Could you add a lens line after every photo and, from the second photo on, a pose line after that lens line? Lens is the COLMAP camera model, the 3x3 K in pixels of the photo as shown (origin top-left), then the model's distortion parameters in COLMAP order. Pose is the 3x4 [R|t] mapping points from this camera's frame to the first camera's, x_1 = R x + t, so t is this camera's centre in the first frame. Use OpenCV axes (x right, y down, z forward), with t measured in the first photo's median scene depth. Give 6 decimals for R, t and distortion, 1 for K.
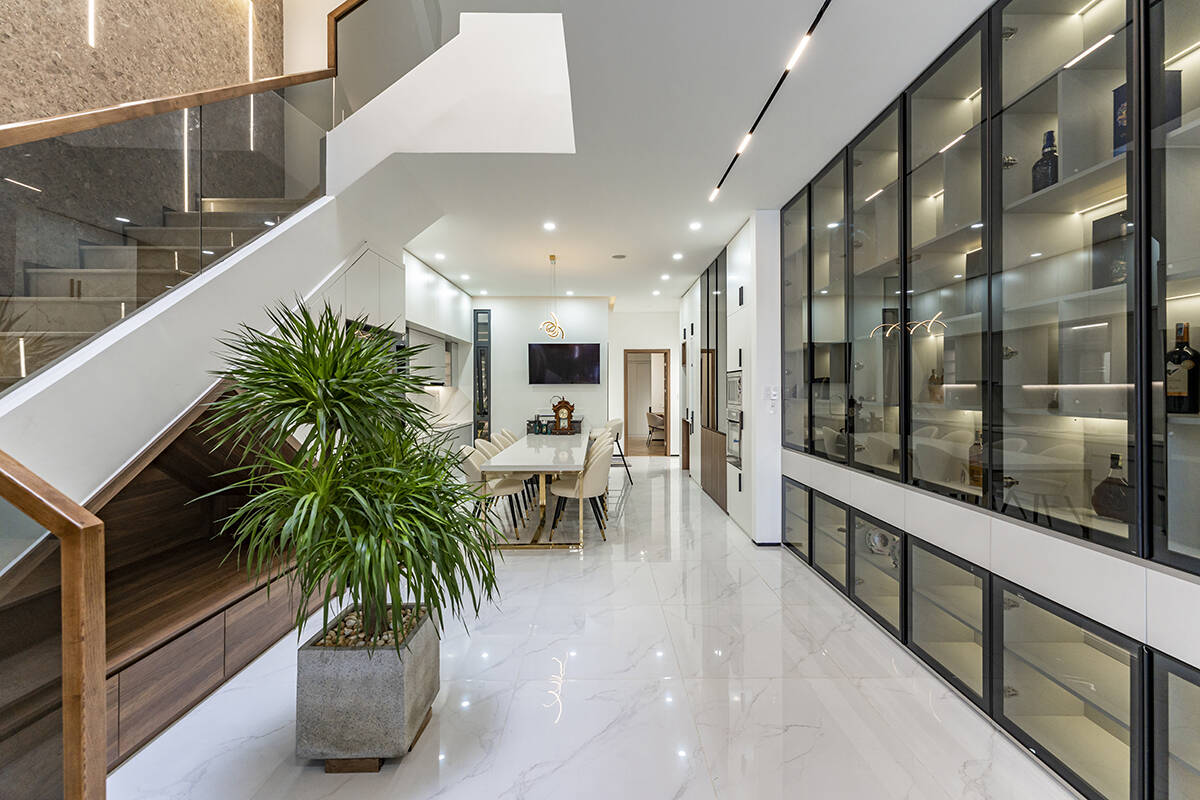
lens RADIAL K [[484.2, 0, 608.4], [0, 484.2, 391.1], [0, 0, 1]] dist [0.001938, -0.000686]
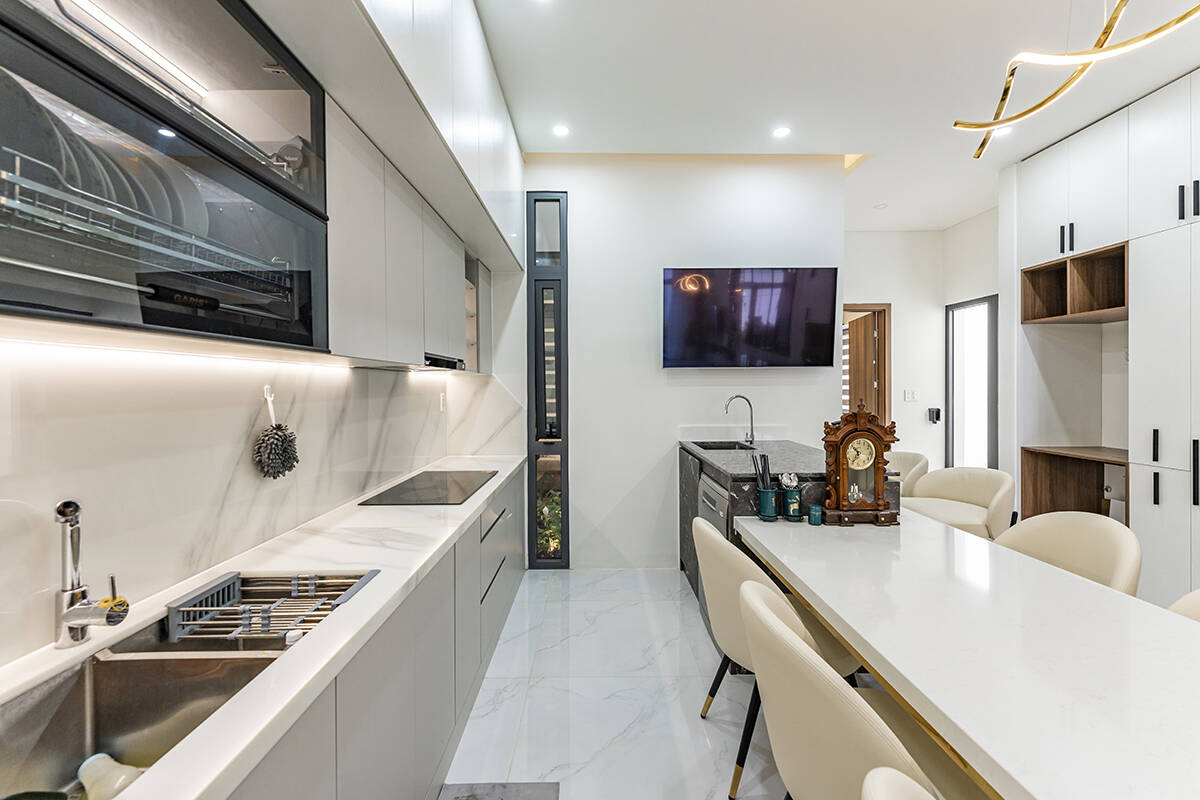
lens RADIAL K [[484.2, 0, 601.9], [0, 484.2, 391.4], [0, 0, 1]] dist [0.001938, -0.000686]
pose [[0.999996, -0.002611, -0.001012, -0.254935], [0.002613, 0.999993, 0.002707, 0.005649], [0.001005, -0.002710, 0.999996, 0.692648]]
